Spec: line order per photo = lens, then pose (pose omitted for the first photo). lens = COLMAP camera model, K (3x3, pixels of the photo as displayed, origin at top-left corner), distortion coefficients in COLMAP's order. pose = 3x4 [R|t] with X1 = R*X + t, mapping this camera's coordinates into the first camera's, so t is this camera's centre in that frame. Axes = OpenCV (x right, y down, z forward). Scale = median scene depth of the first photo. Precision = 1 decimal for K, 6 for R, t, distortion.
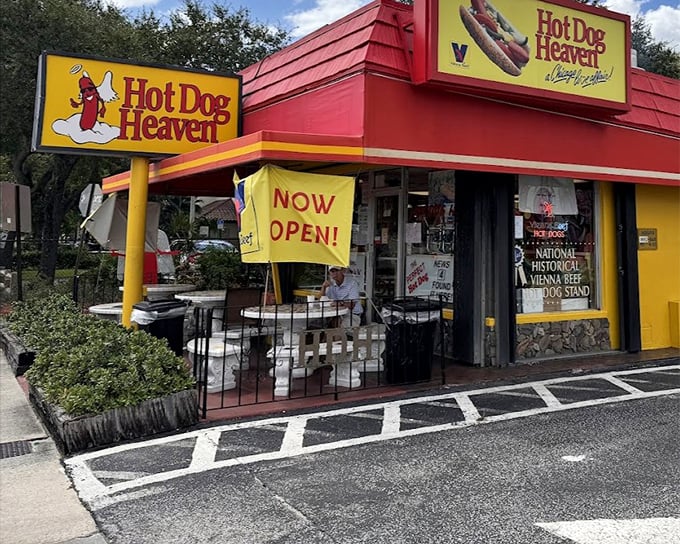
lens RADIAL K [[719.3, 0, 340.0], [0, 719.3, 272.0], [0, 0, 1]] dist [-0.112048, -0.011738]
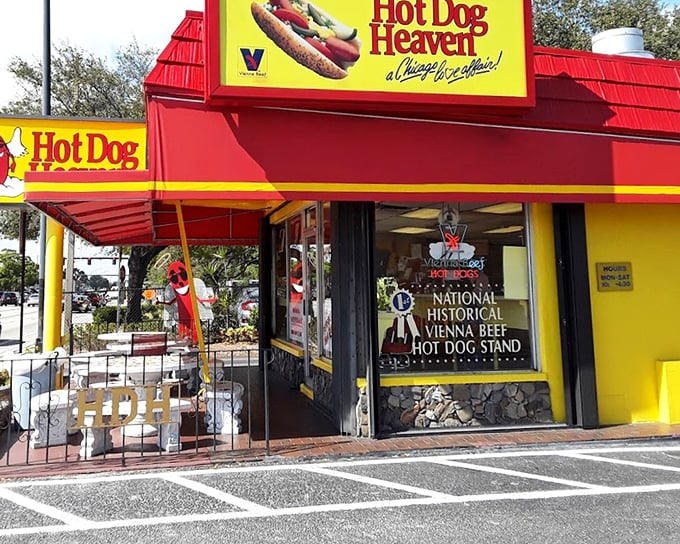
lens RADIAL K [[662.9, 0, 340.0], [0, 662.9, 289.3], [0, 0, 1]] dist [-0.051731, 0.004452]
pose [[0.938682, -0.015803, -0.344422, 0.477319], [0.001298, 0.999104, -0.042305, -0.005554], [0.344782, 0.039264, 0.937861, 0.288867]]
